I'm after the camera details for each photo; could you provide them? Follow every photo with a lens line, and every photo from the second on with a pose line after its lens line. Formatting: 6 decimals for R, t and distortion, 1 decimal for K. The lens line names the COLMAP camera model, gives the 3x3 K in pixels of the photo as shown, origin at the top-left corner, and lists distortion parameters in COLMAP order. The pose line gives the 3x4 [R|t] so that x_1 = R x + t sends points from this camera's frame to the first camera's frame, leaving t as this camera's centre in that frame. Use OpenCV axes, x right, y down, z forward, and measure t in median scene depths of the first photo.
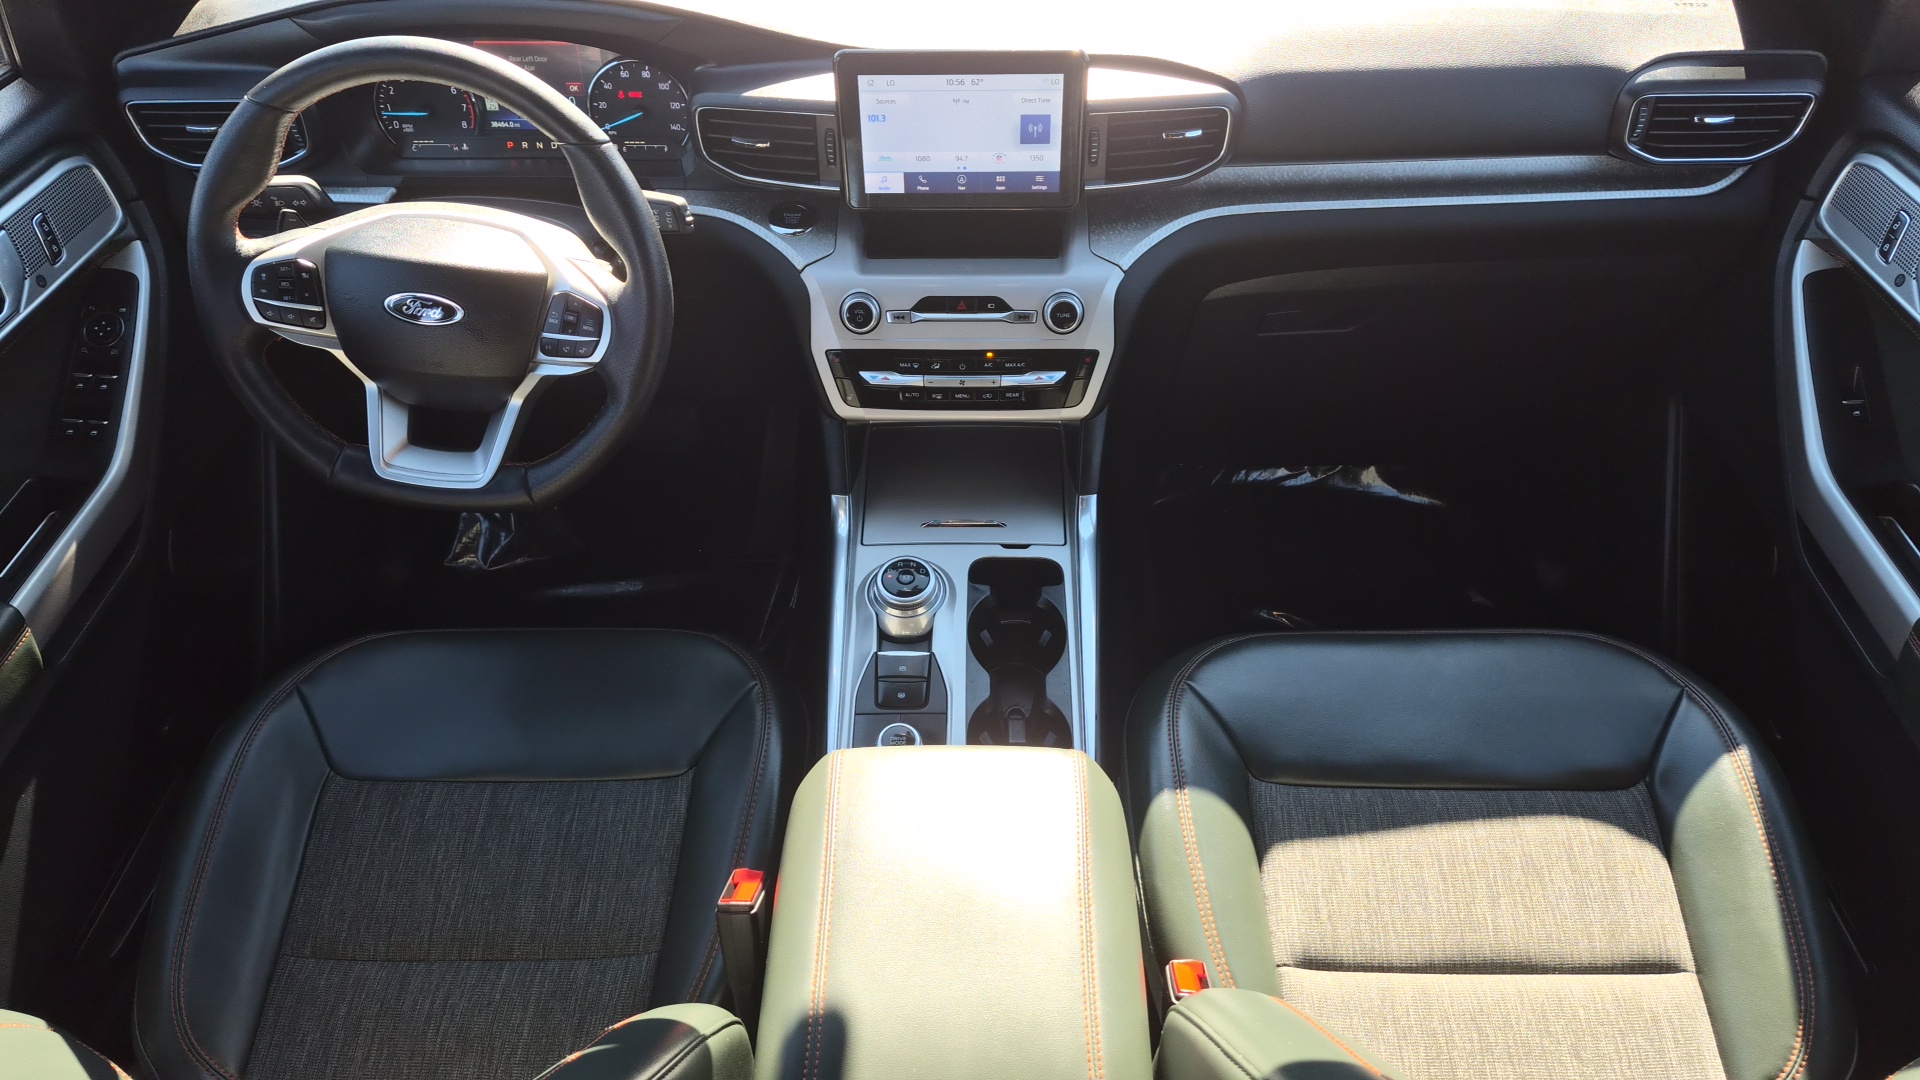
lens RADIAL K [[1337.7, 0, 969.1], [0, 1337.7, 546.7], [0, 0, 1]] dist [0.067603, -0.075637]
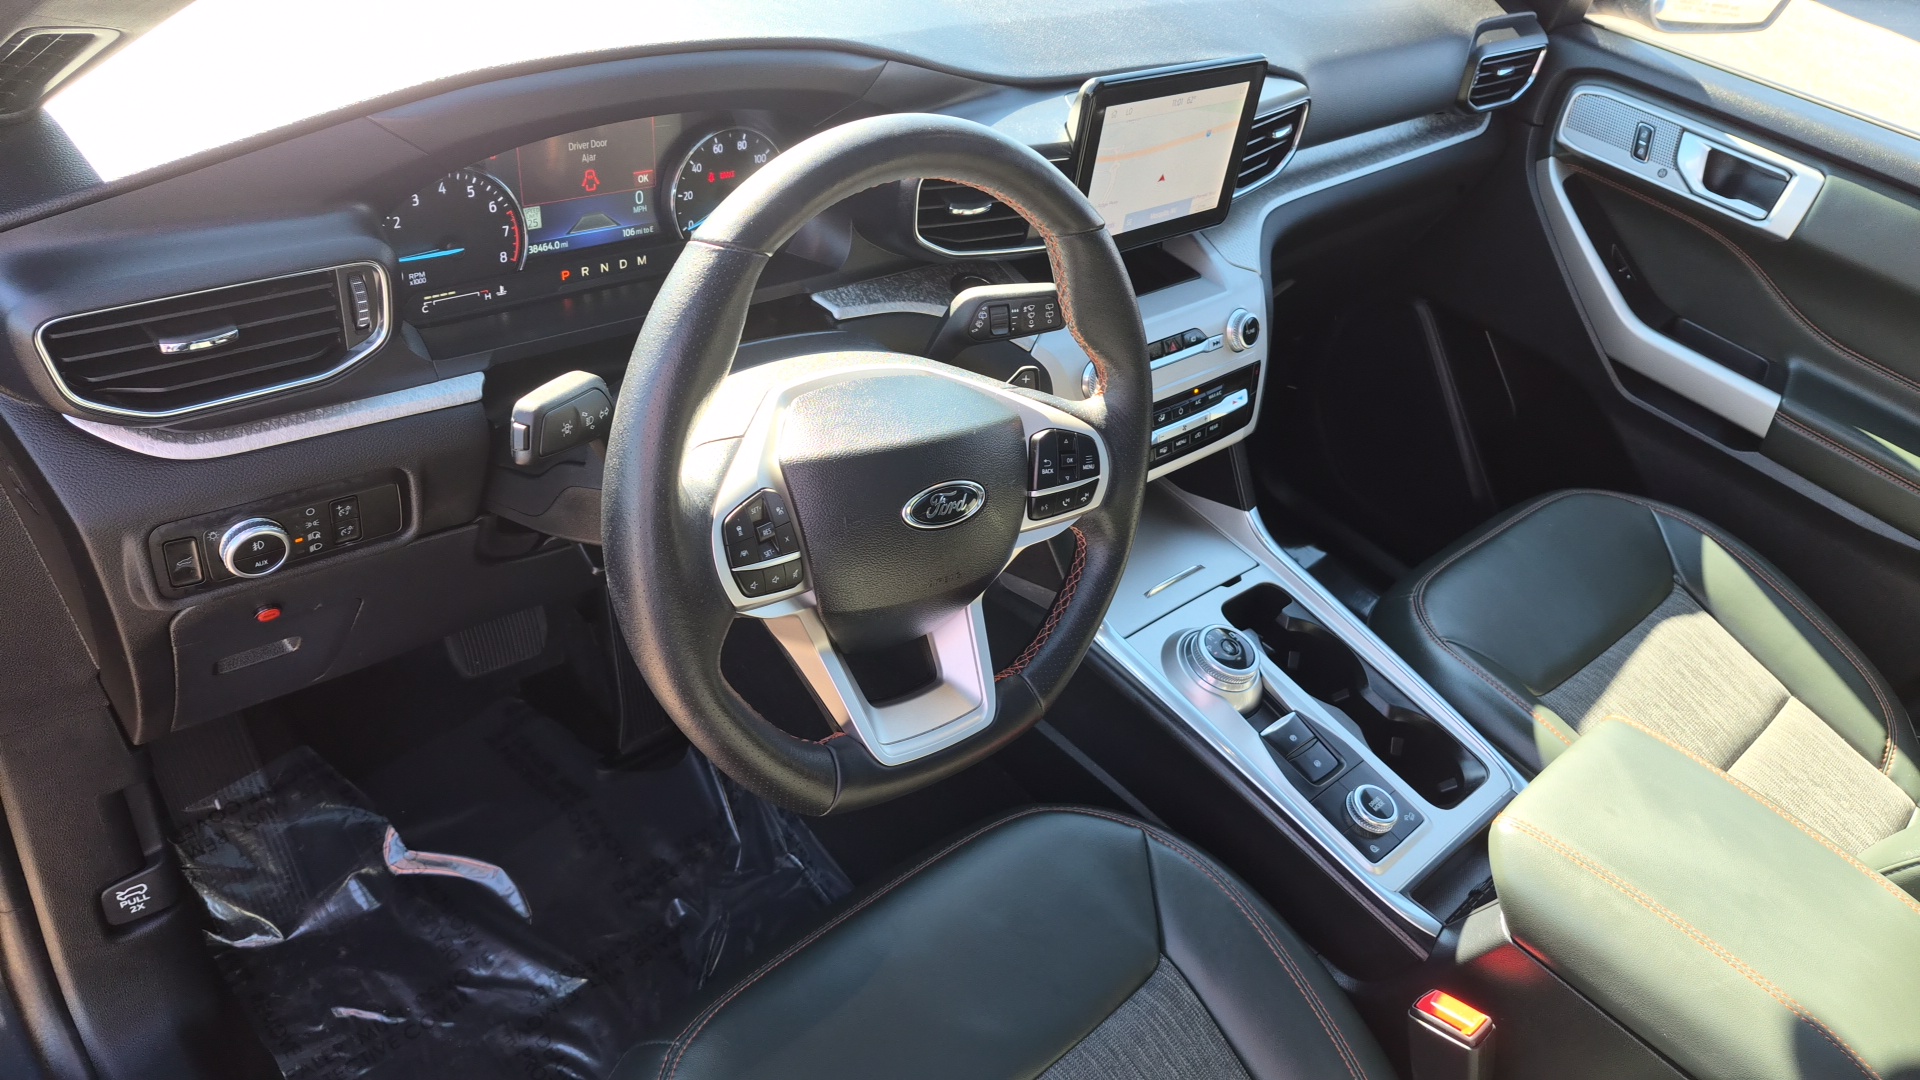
lens RADIAL K [[1337.7, 0, 969.1], [0, 1337.7, 546.7], [0, 0, 1]] dist [0.067603, -0.075637]
pose [[0.707343, -0.312177, 0.634202, -0.715536], [0.315964, 0.942210, 0.111386, -0.195028], [-0.632324, 0.121597, 0.765102, 0.405972]]
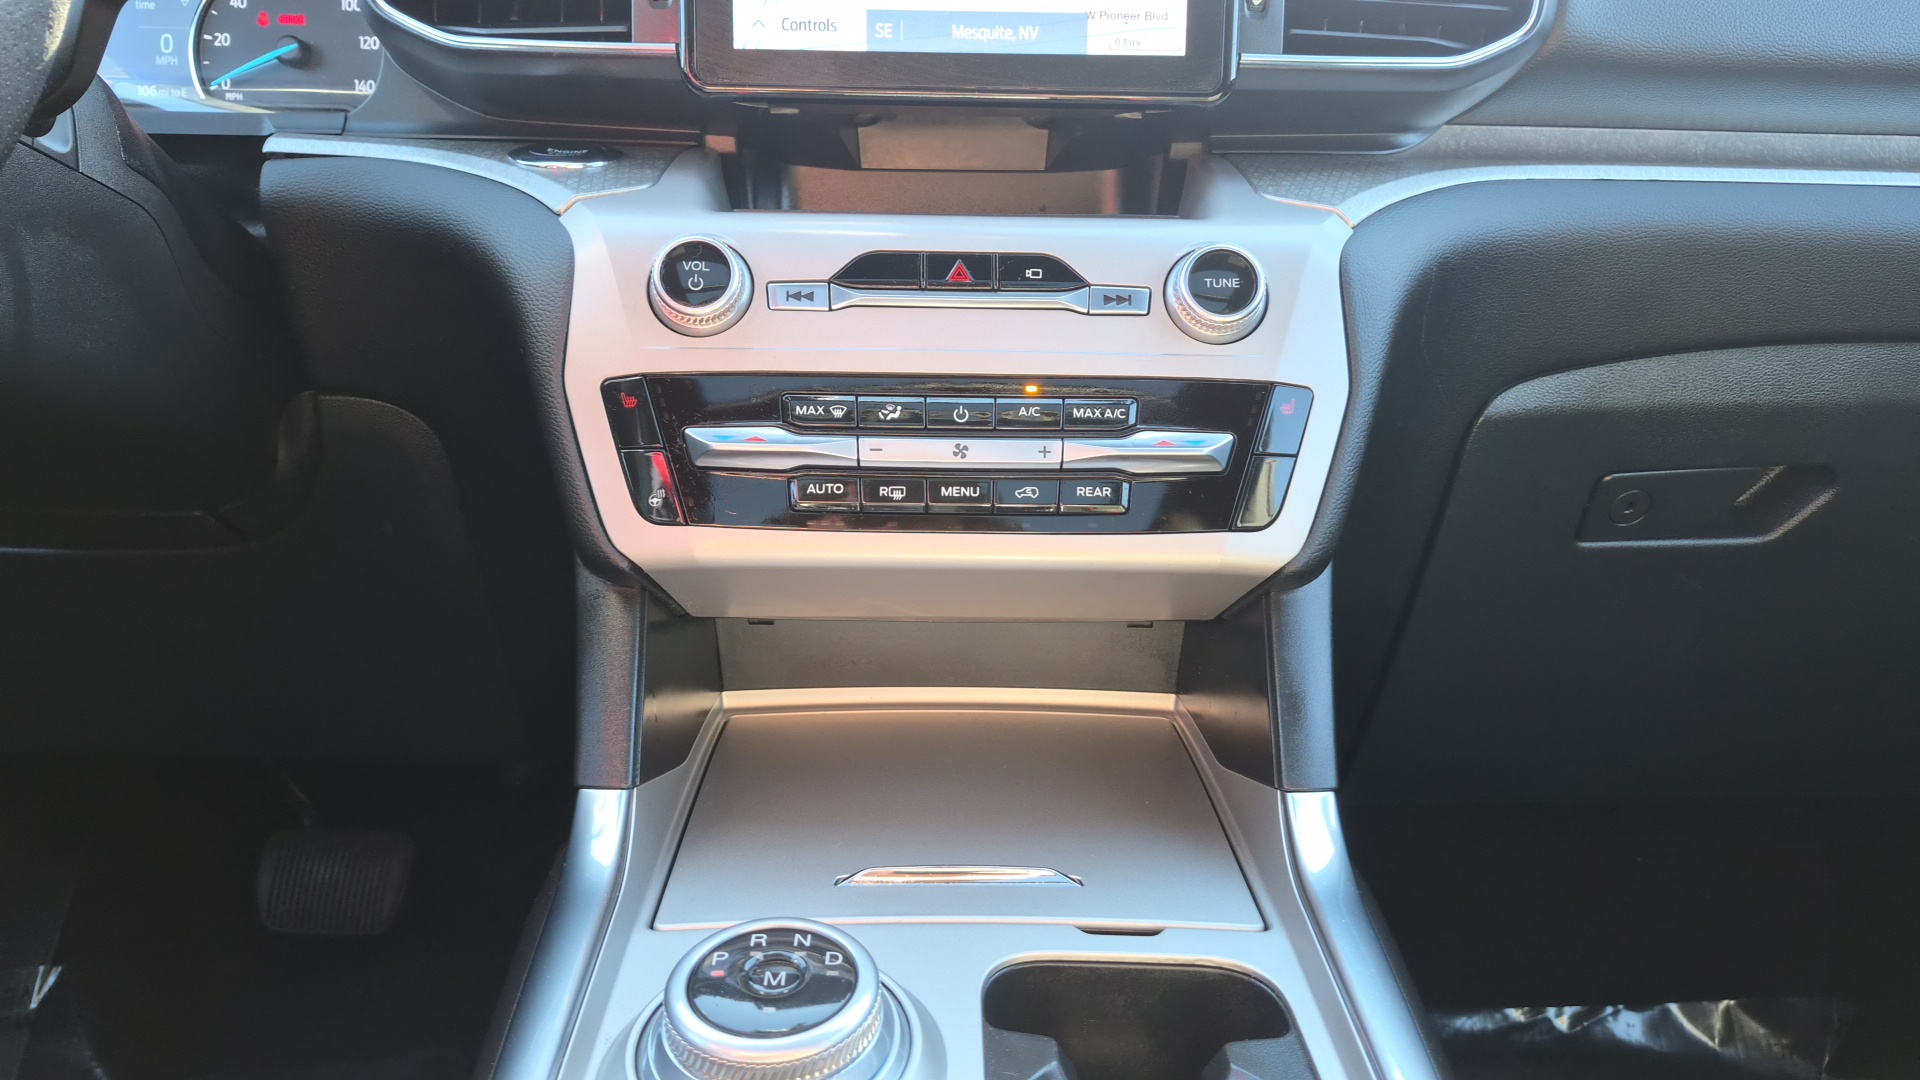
lens RADIAL K [[1332.3, 0, 960.0], [0, 1332.3, 540.0], [0, 0, 1]] dist [0.057241, -0.078968]
pose [[0.999048, 0.015904, 0.040629, -0.019980], [0.006934, 0.861493, -0.507722, 0.087833], [-0.043076, 0.507520, 0.860562, 0.695670]]
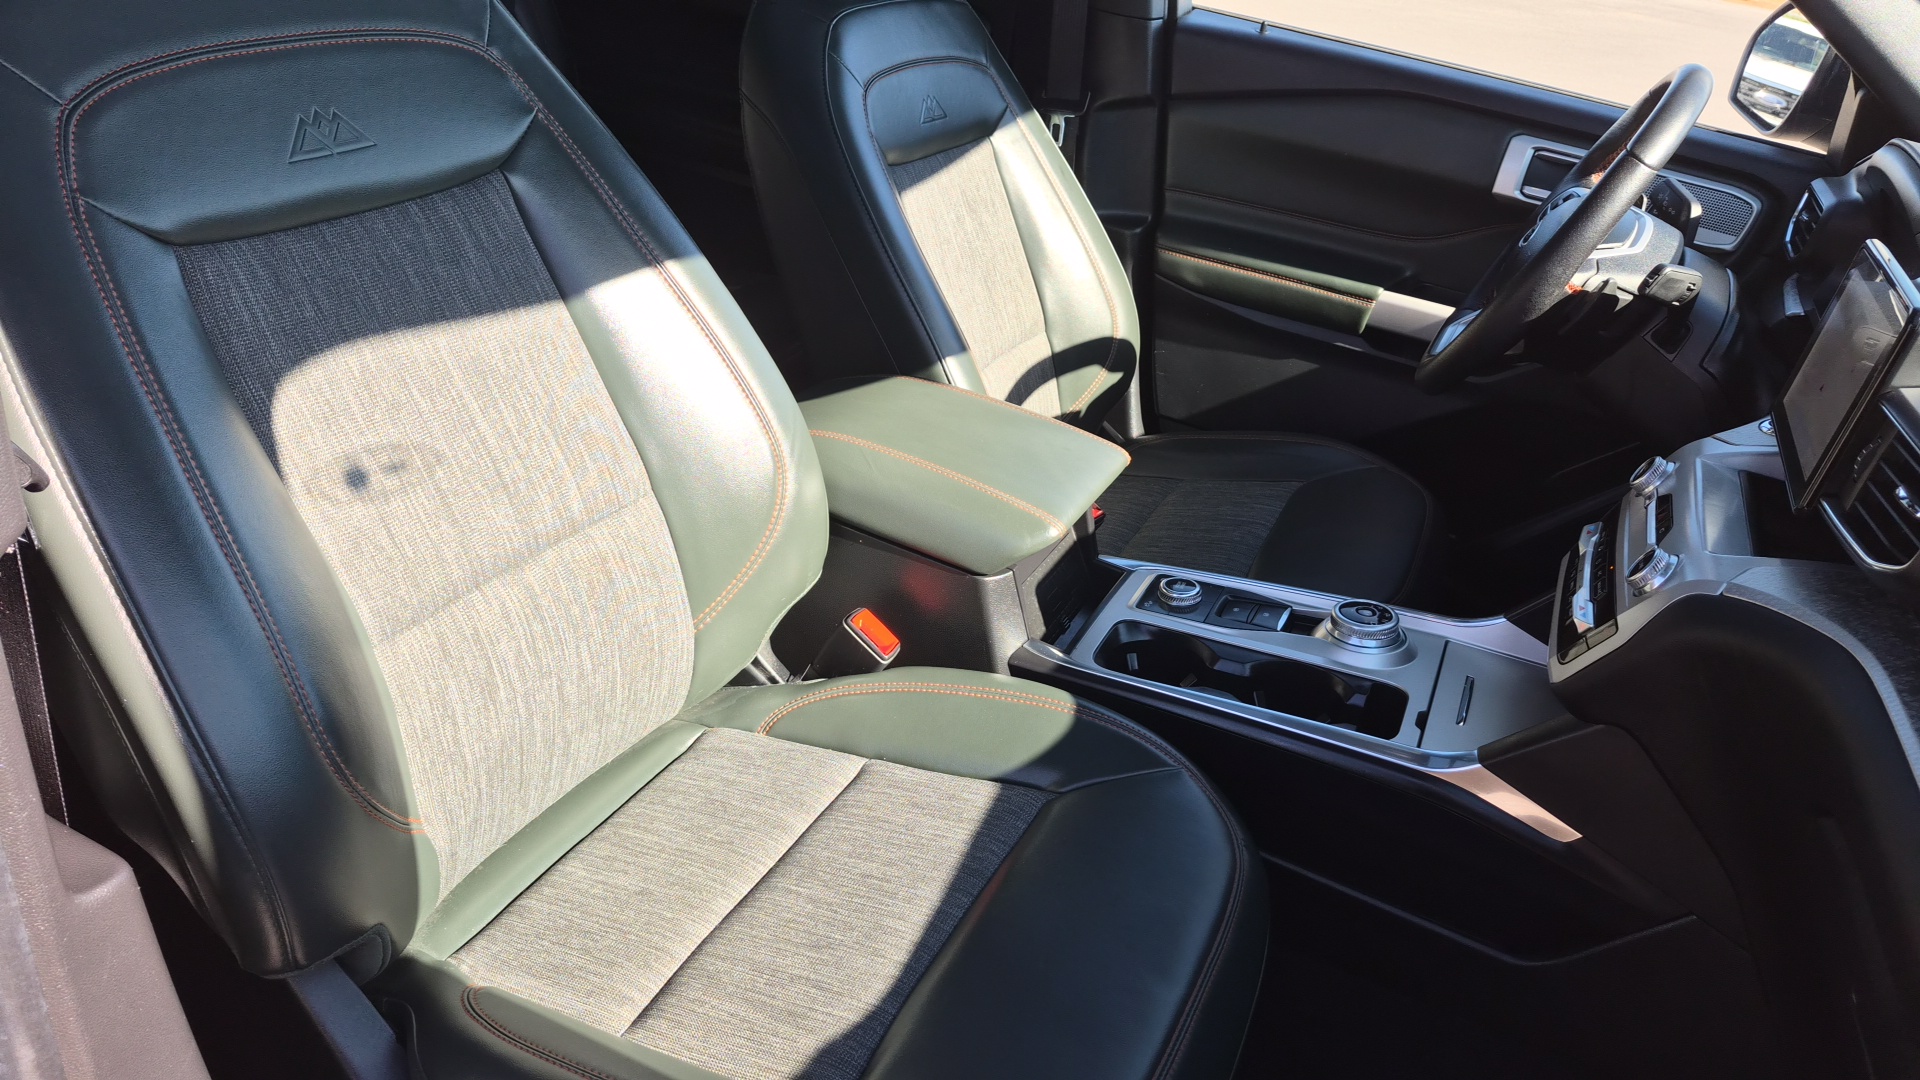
lens RADIAL K [[1337.7, 0, 969.1], [0, 1337.7, 546.7], [0, 0, 1]] dist [0.067603, -0.075637]
pose [[-0.411974, 0.397363, -0.819988, 0.830305], [-0.710741, 0.422996, 0.562069, -0.329617], [0.570197, 0.814357, 0.108159, 0.679798]]
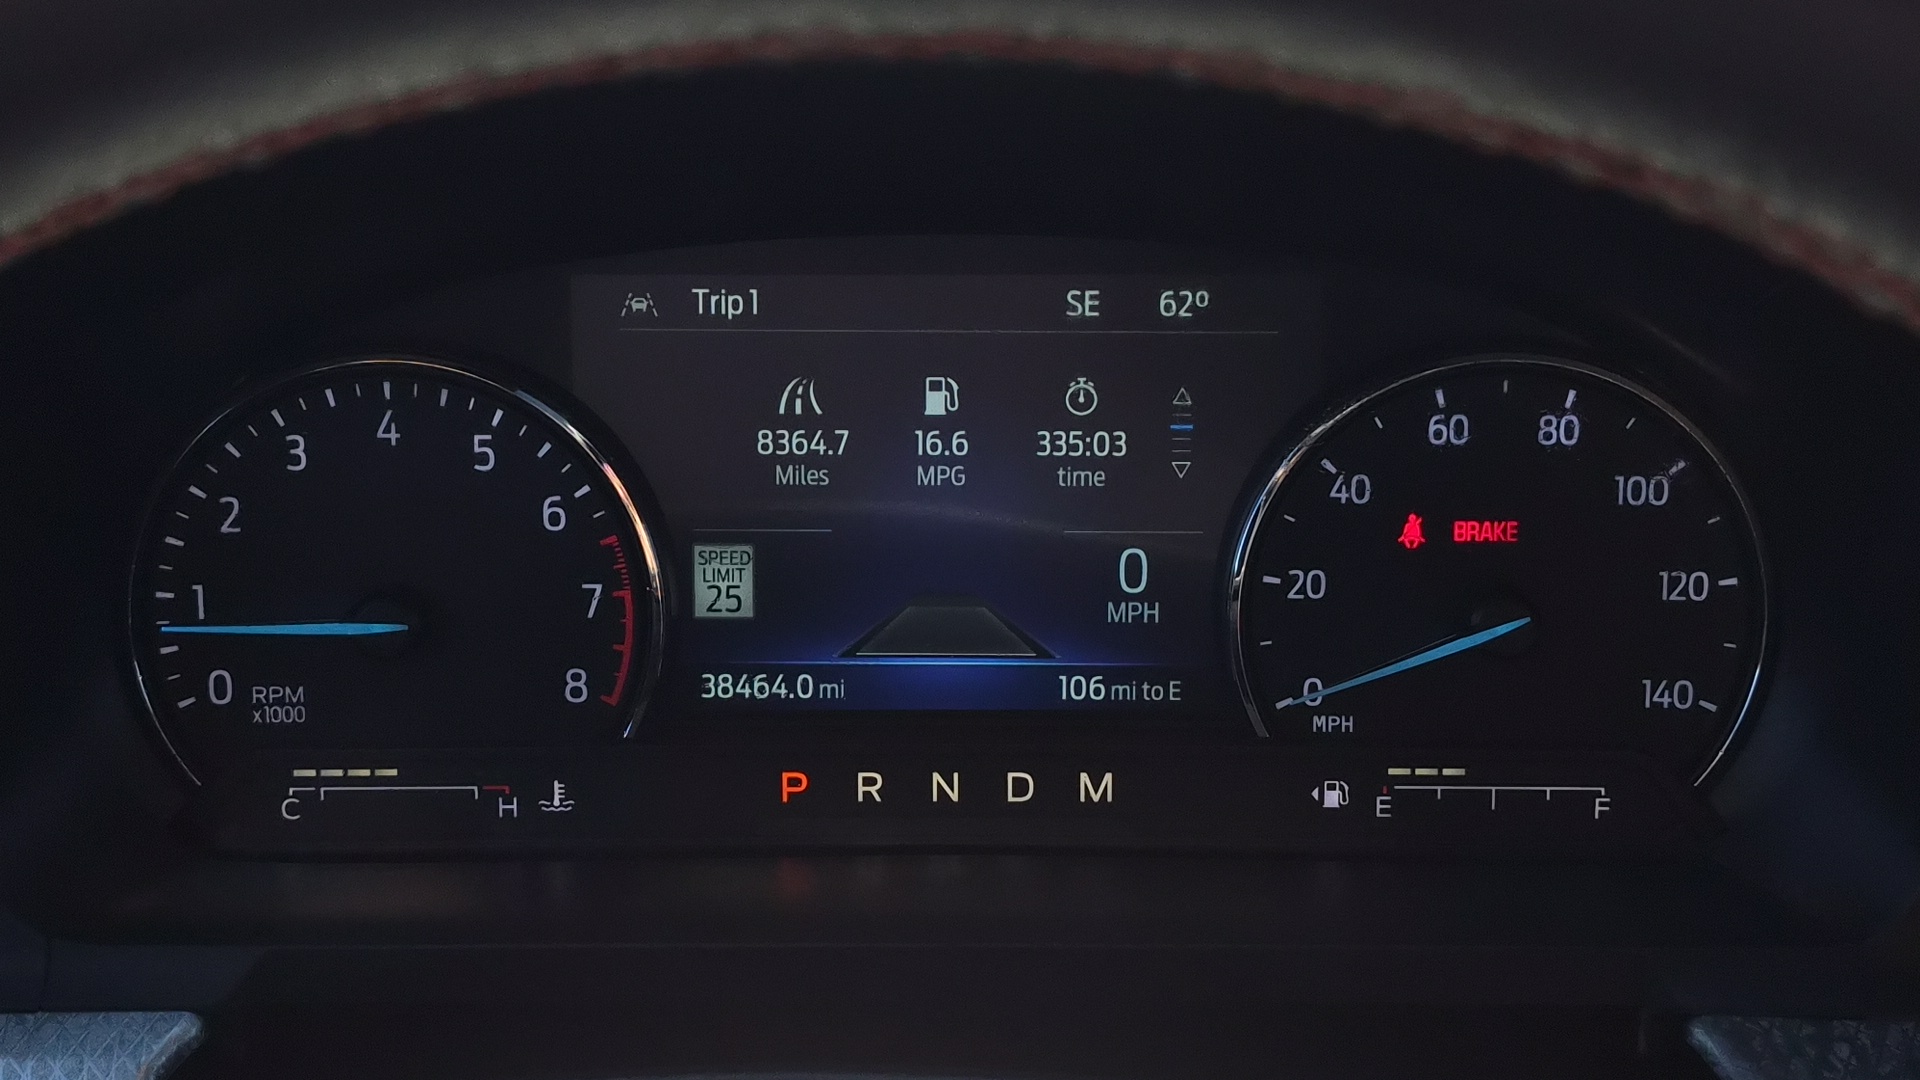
lens RADIAL K [[2736.8, 0, 960.0], [0, 2736.8, 540.0], [0, 0, 1]] dist [0.113271, -0.039004]
pose [[0.999831, 0.004217, 0.017879, -0.347700], [0.003419, 0.913549, -0.406714, -0.183372], [-0.018049, 0.406707, 0.913380, 0.676996]]
